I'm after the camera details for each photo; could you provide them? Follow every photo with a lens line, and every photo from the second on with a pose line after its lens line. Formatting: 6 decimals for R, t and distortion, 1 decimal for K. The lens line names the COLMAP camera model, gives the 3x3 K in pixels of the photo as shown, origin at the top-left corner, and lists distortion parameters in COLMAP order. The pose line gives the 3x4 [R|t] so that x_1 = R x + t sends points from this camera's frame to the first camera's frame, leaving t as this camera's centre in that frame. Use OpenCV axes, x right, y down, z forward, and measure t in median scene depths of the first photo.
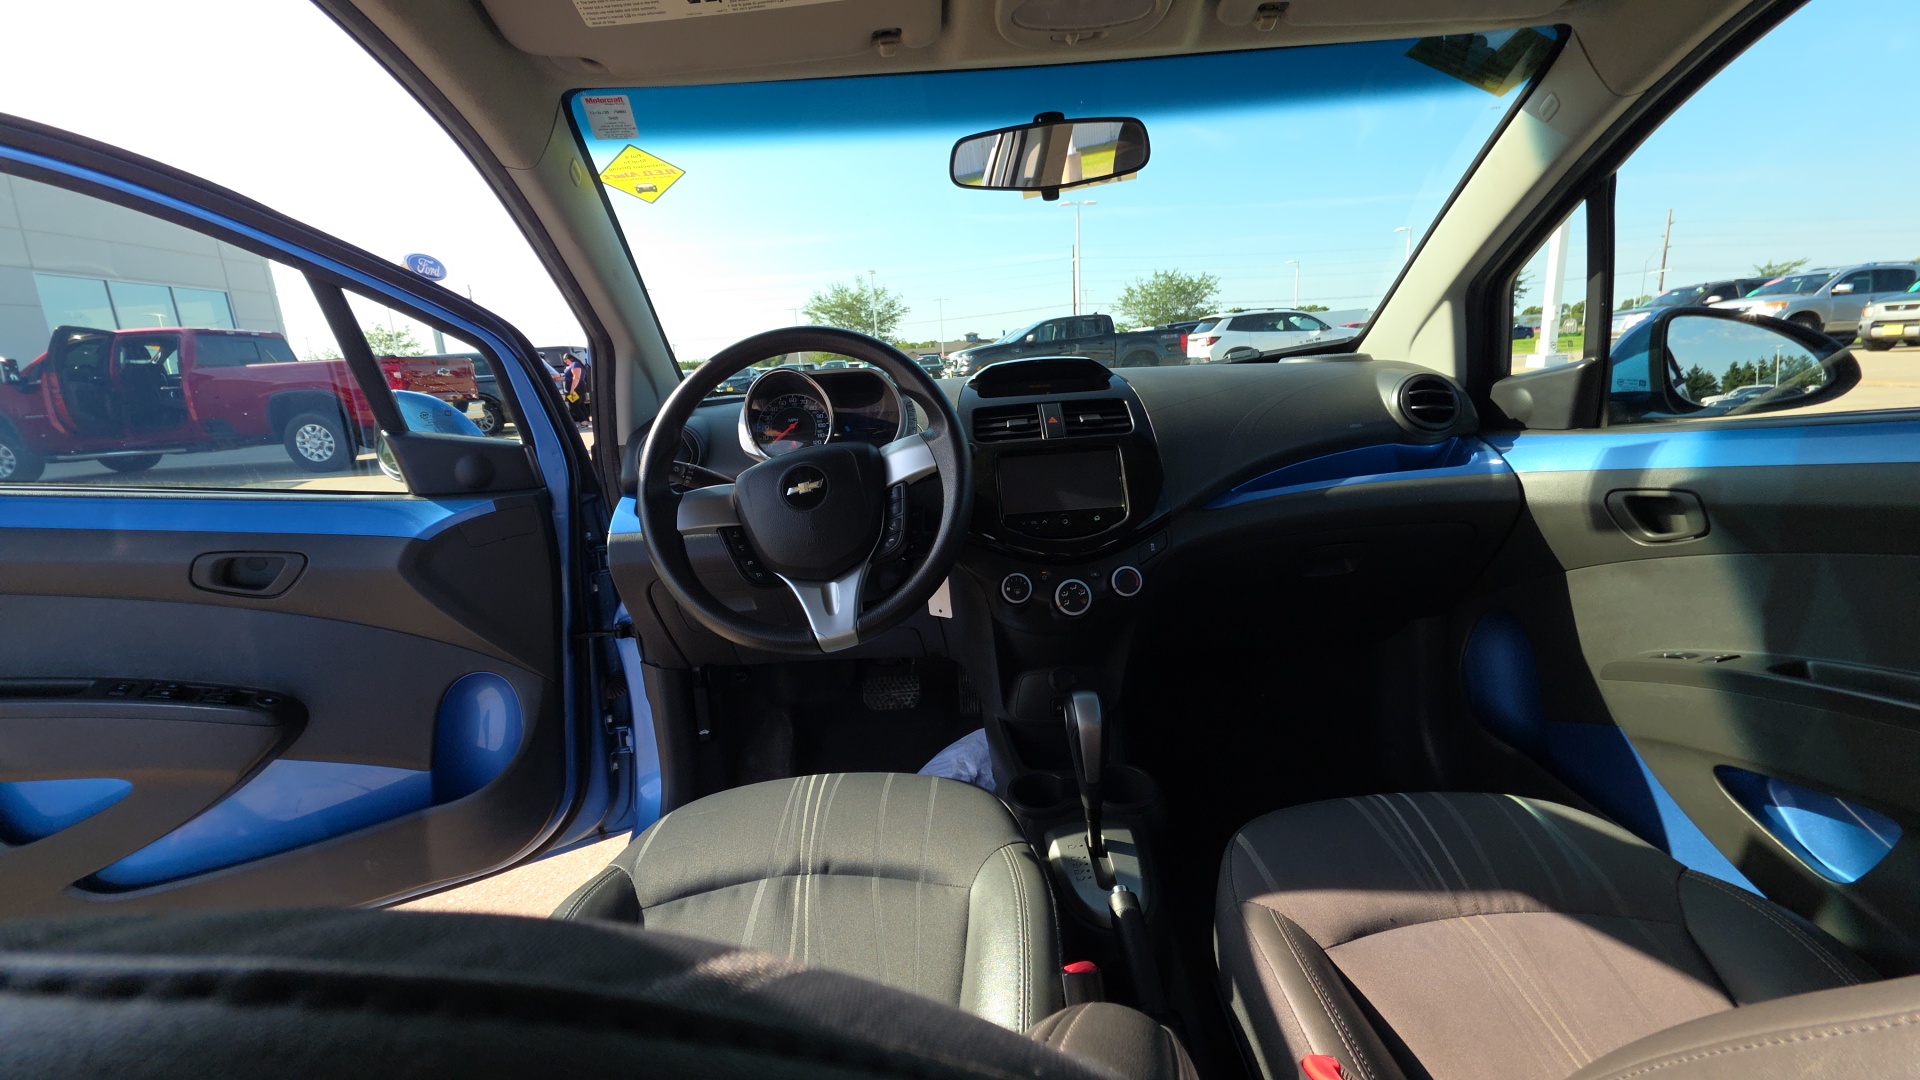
lens RADIAL K [[759.1, 0, 950.5], [0, 759.1, 529.6], [0, 0, 1]] dist [0.015813, -0.009825]
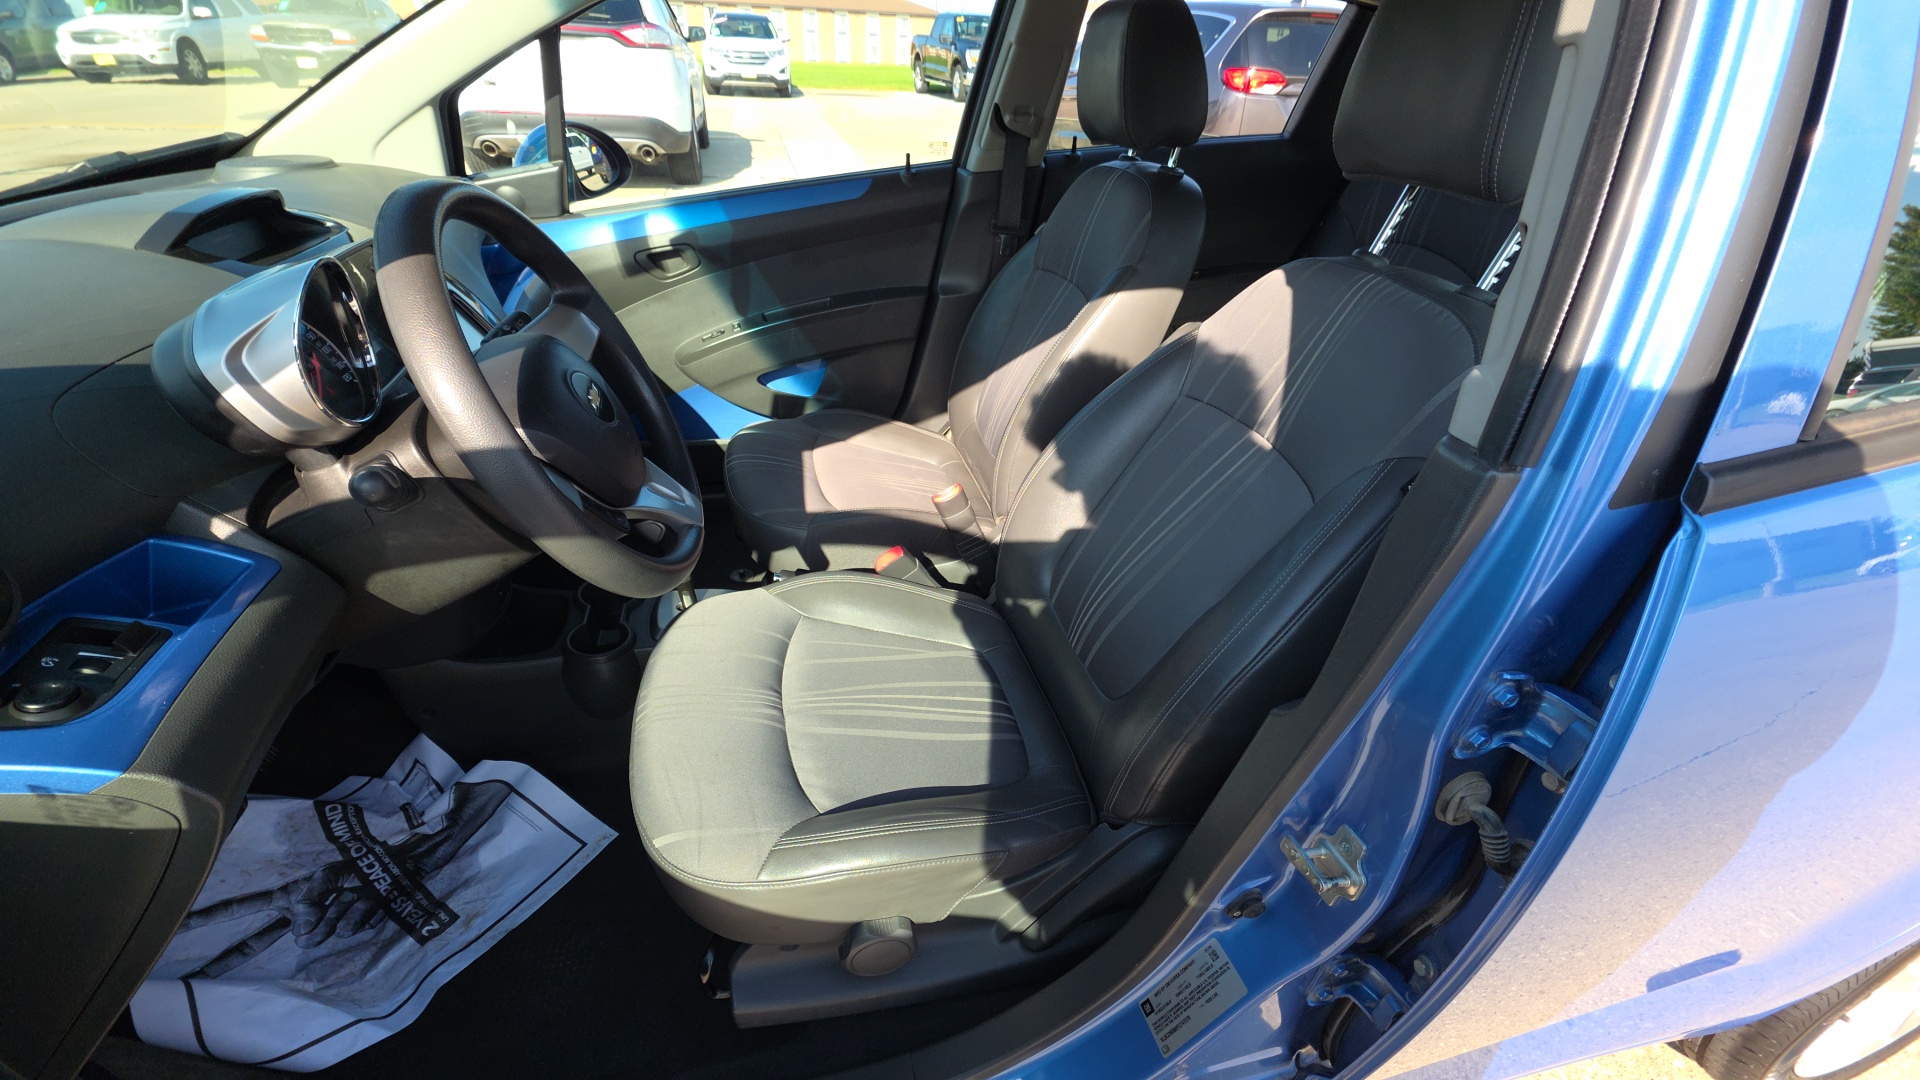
lens RADIAL K [[765.2, 0, 952.8], [0, 765.2, 530.9], [0, 0, 1]] dist [0.015621, -0.009207]
pose [[-0.227984, -0.466331, 0.854728, -0.809616], [0.183512, 0.841533, 0.508080, -0.221887], [-0.956215, 0.272687, -0.106278, 0.601355]]
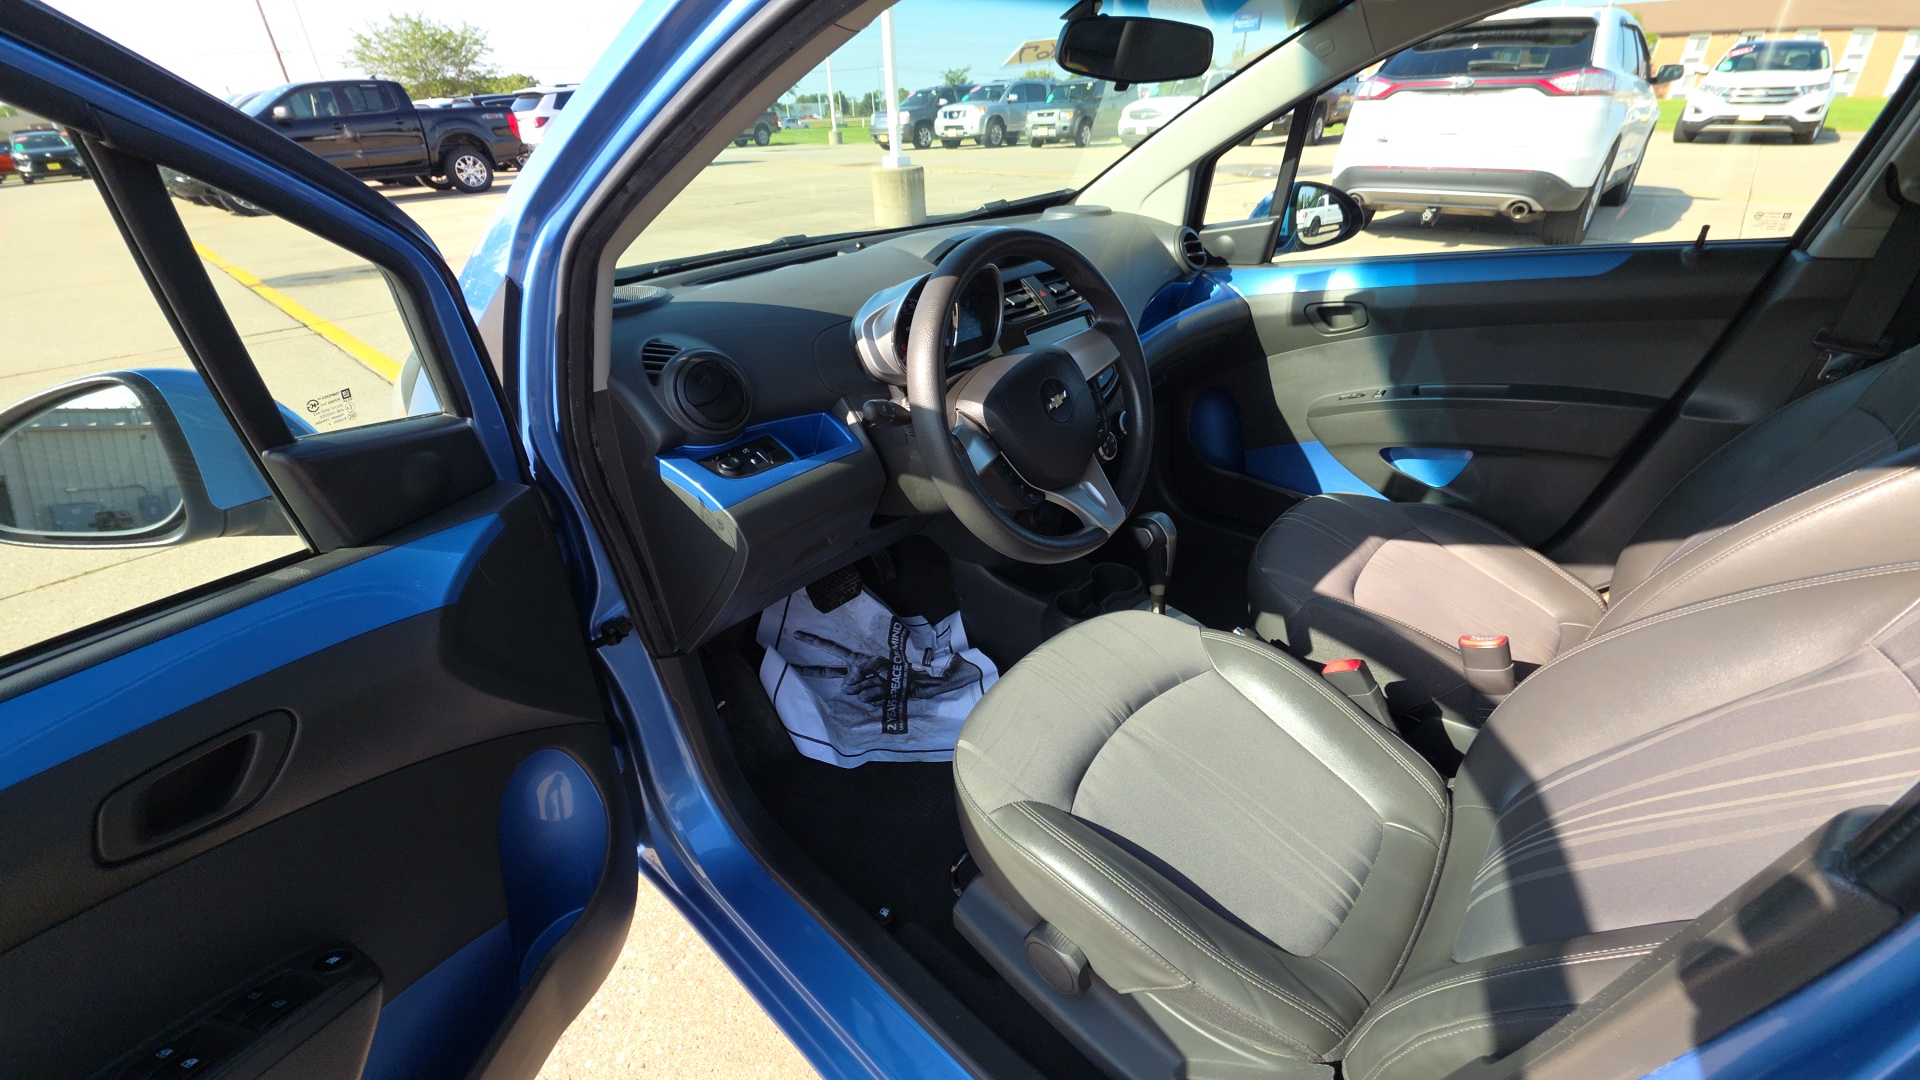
lens RADIAL K [[765.2, 0, 952.8], [0, 765.2, 530.9], [0, 0, 1]] dist [0.015621, -0.009207]
pose [[0.689616, -0.313805, 0.652653, -0.787715], [0.143533, 0.942586, 0.301546, -0.173964], [-0.709808, -0.114274, 0.695064, 0.285711]]
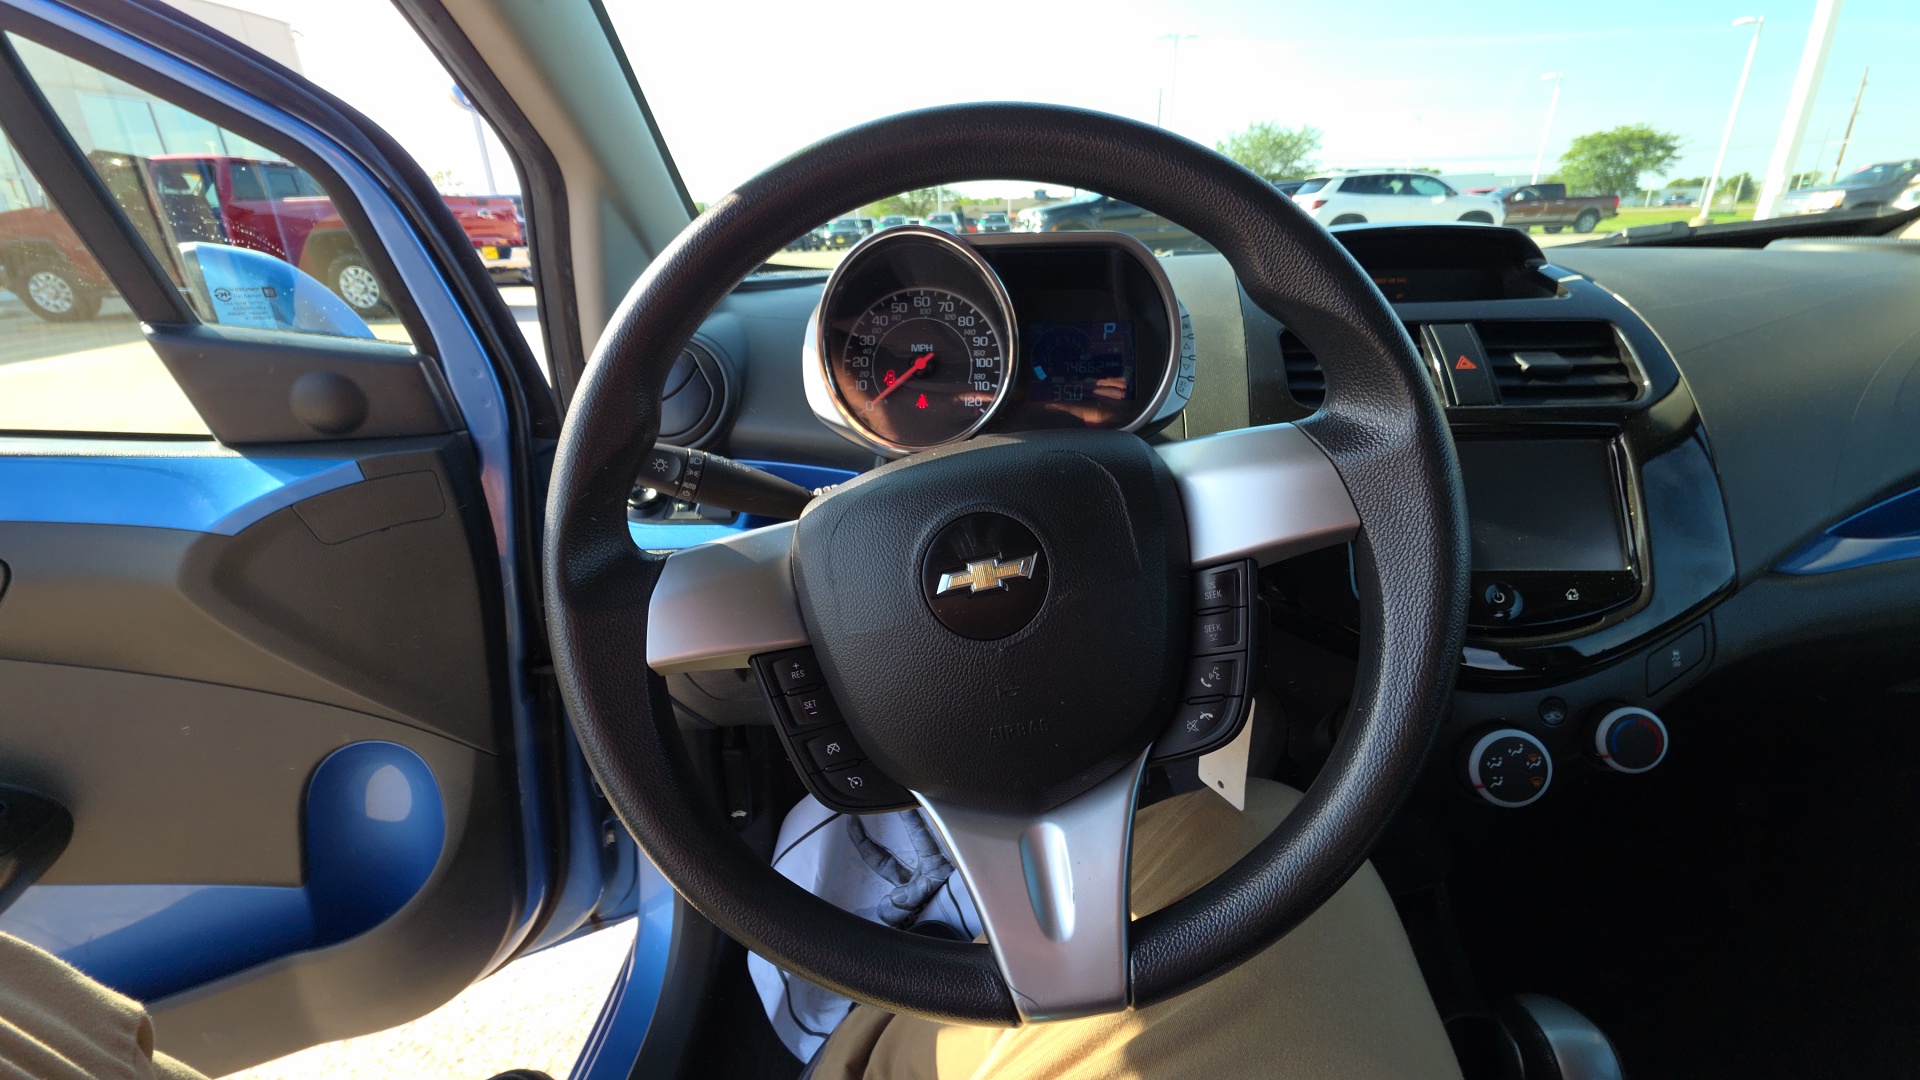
lens RADIAL K [[765.2, 0, 952.8], [0, 765.2, 530.9], [0, 0, 1]] dist [0.015621, -0.009207]
pose [[0.996783, 0.057354, -0.055978, -0.146327], [-0.047238, 0.984699, 0.167740, -0.106691], [0.064742, -0.164556, 0.984241, 0.499151]]
